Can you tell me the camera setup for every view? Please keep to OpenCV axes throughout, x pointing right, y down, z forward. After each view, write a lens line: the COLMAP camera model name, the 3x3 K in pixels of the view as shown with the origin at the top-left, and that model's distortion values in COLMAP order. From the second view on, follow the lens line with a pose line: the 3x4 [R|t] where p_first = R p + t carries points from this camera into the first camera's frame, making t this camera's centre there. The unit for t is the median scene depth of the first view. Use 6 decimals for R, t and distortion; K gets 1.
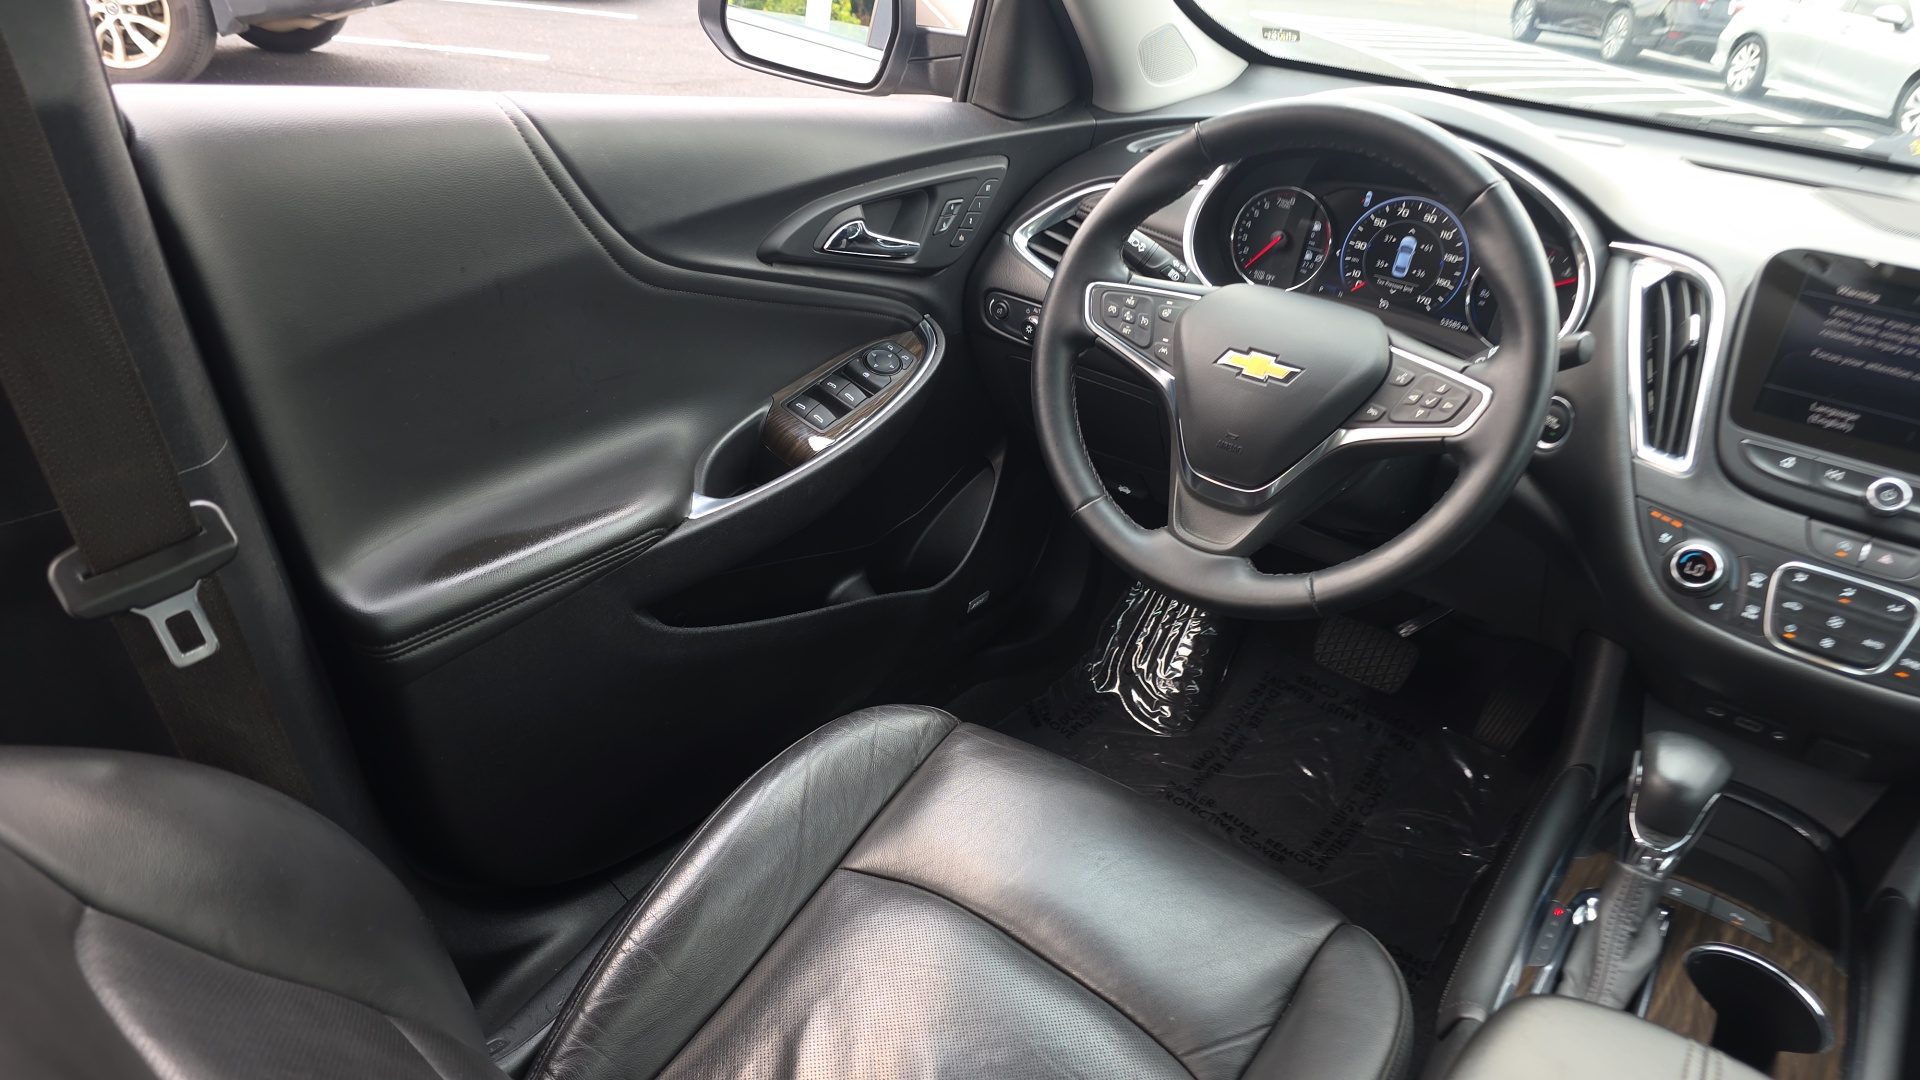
lens RADIAL K [[1318.5, 0, 917.7], [0, 1318.5, 536.6], [0, 0, 1]] dist [0.051479, -0.053304]
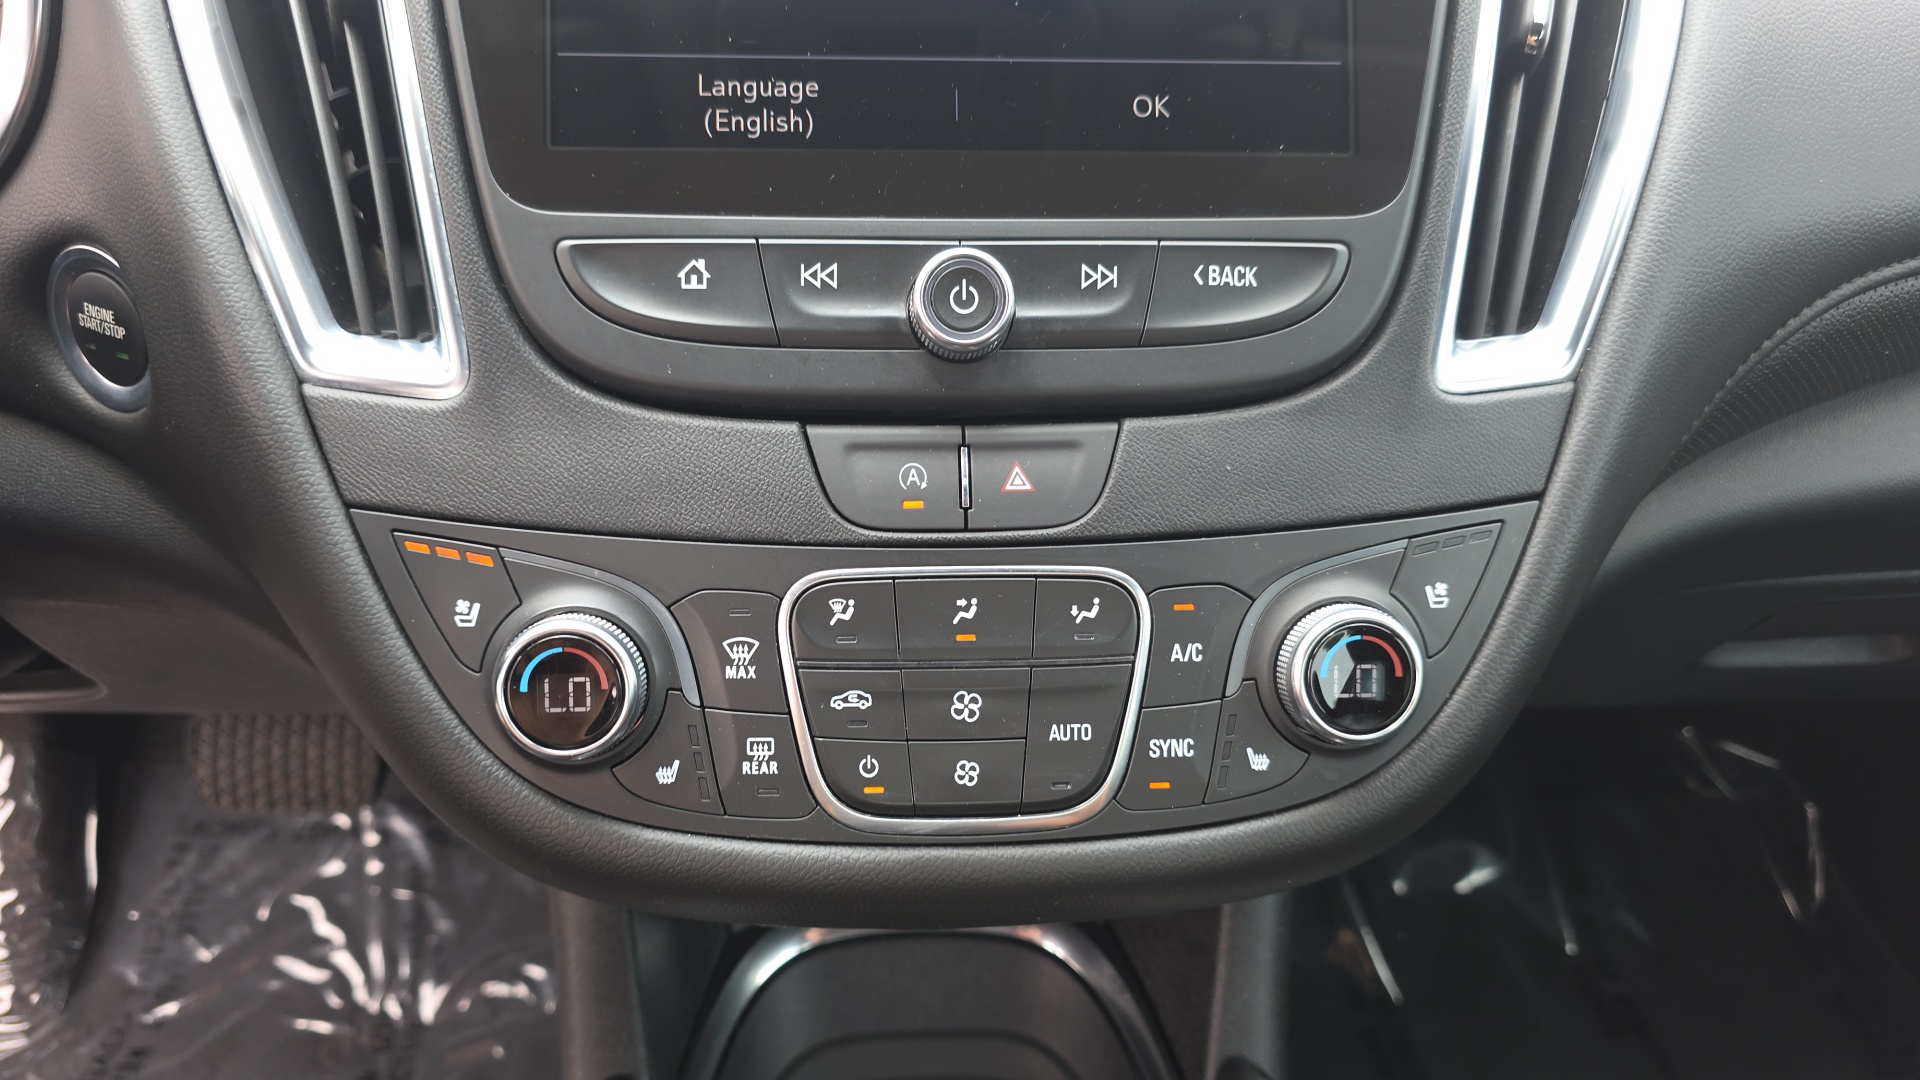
lens RADIAL K [[1366.8, 0, 945.4], [0, 1366.8, 564.4], [0, 0, 1]] dist [0.039687, -0.083195]
pose [[0.765281, -0.411494, 0.494993, 0.401771], [0.325903, 0.910831, 0.253325, -0.044777], [-0.555097, -0.032546, 0.831149, 0.545805]]
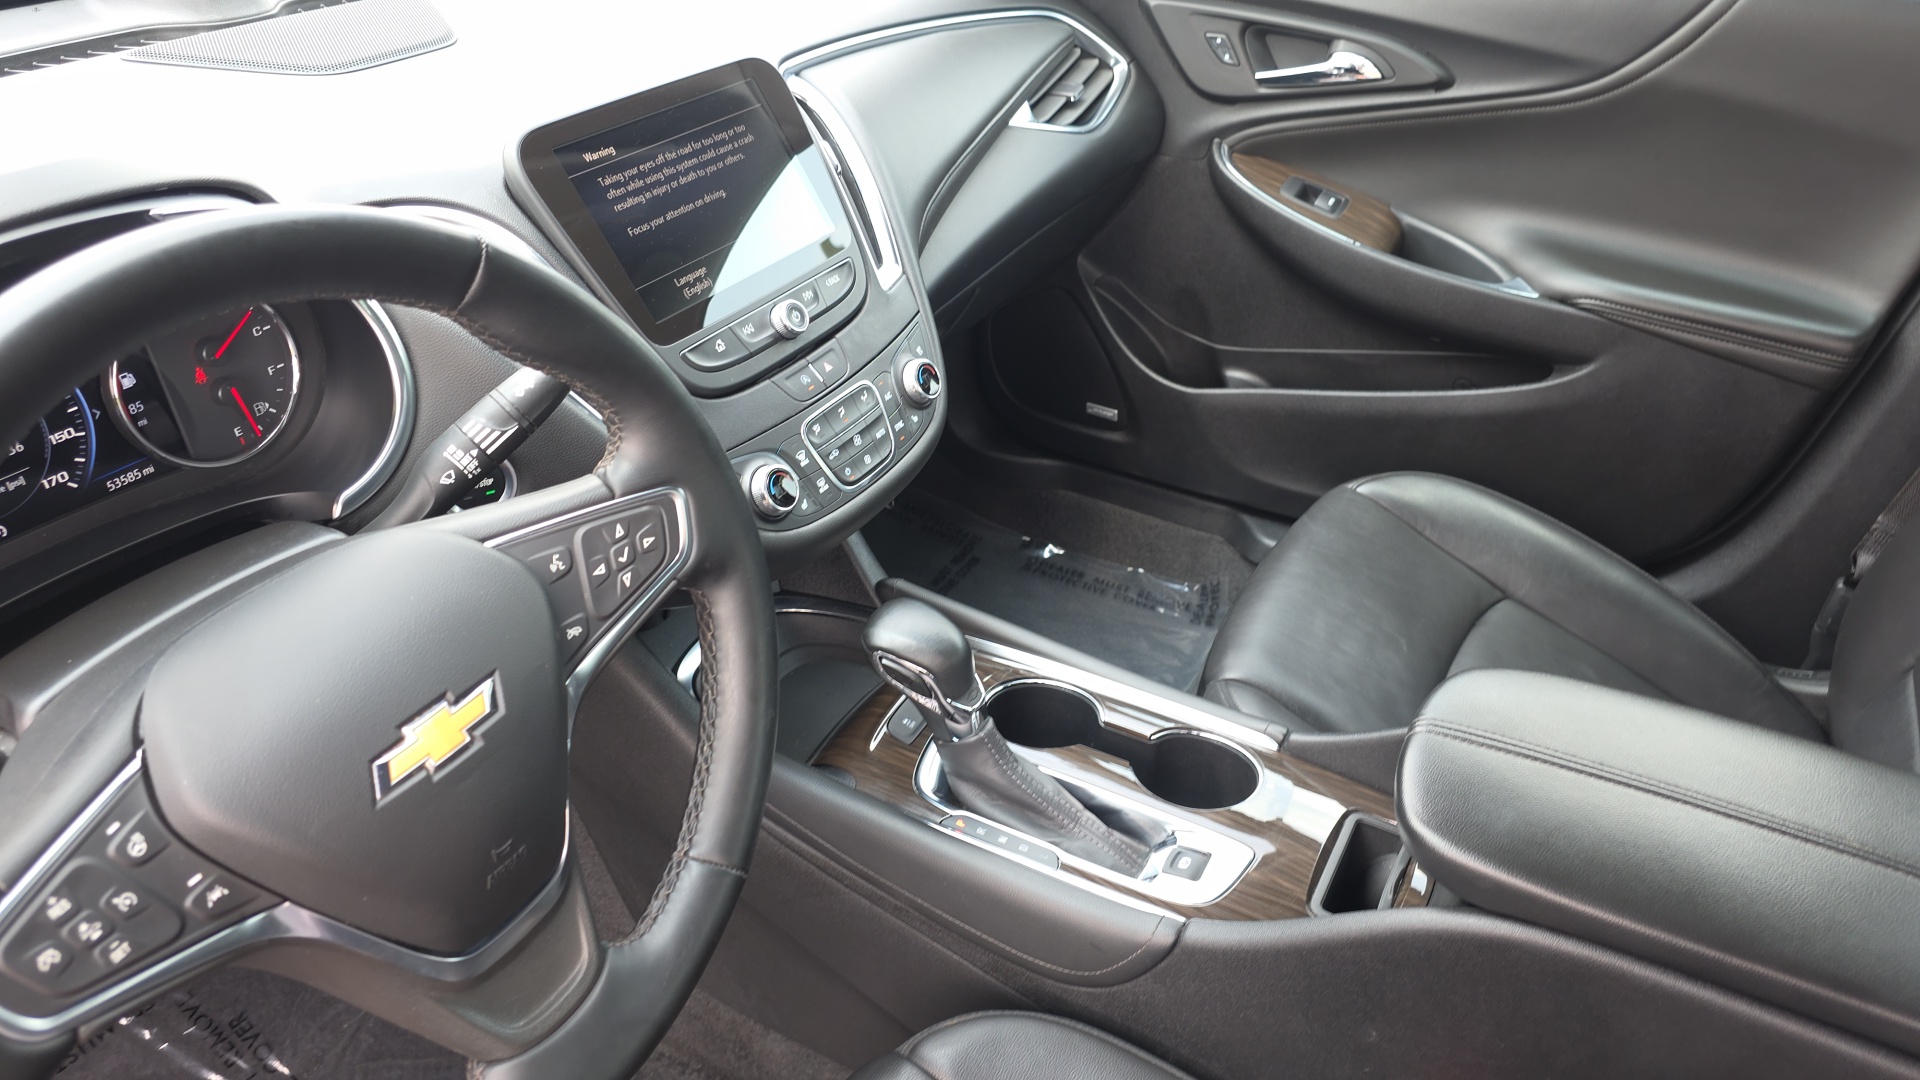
lens RADIAL K [[1302.1, 0, 962.3], [0, 1302.1, 488.4], [0, 0, 1]] dist [0.046270, -0.063592]
pose [[-0.108924, -0.602033, 0.791007, -0.089302], [0.418985, 0.693799, 0.585743, -0.344156], [-0.901436, 0.395221, 0.176671, 0.587997]]
